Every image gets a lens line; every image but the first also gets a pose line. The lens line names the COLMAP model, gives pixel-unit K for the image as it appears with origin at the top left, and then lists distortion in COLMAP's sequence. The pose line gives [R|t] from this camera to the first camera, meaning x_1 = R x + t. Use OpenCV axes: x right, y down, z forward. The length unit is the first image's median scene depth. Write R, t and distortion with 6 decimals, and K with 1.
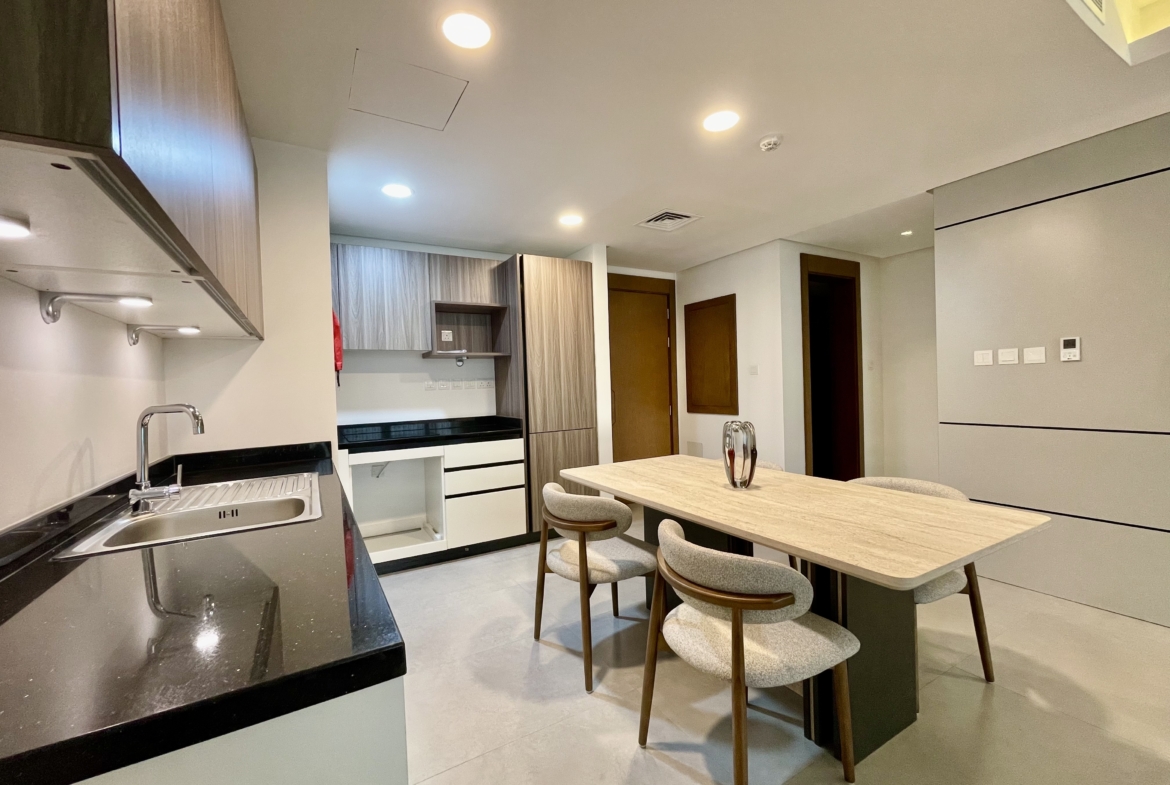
lens RADIAL K [[475.0, 0, 581.8], [0, 475.0, 393.8], [0, 0, 1]] dist [0.000400, 0.000335]
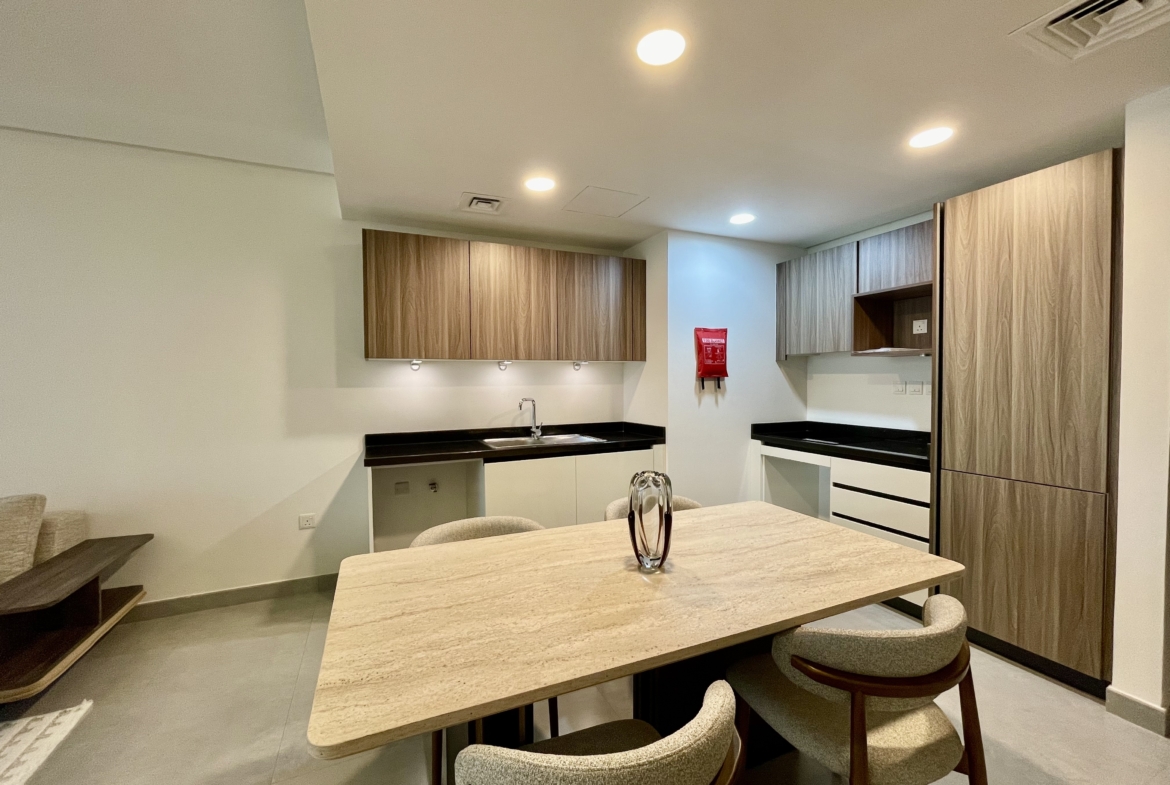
lens RADIAL K [[475.0, 0, 581.8], [0, 475.0, 393.8], [0, 0, 1]] dist [0.000400, 0.000335]
pose [[-0.111047, 0.062918, -0.991821, 0.639020], [-0.008528, 0.997897, 0.064258, -0.064165], [0.993779, 0.015594, -0.110277, 0.598750]]
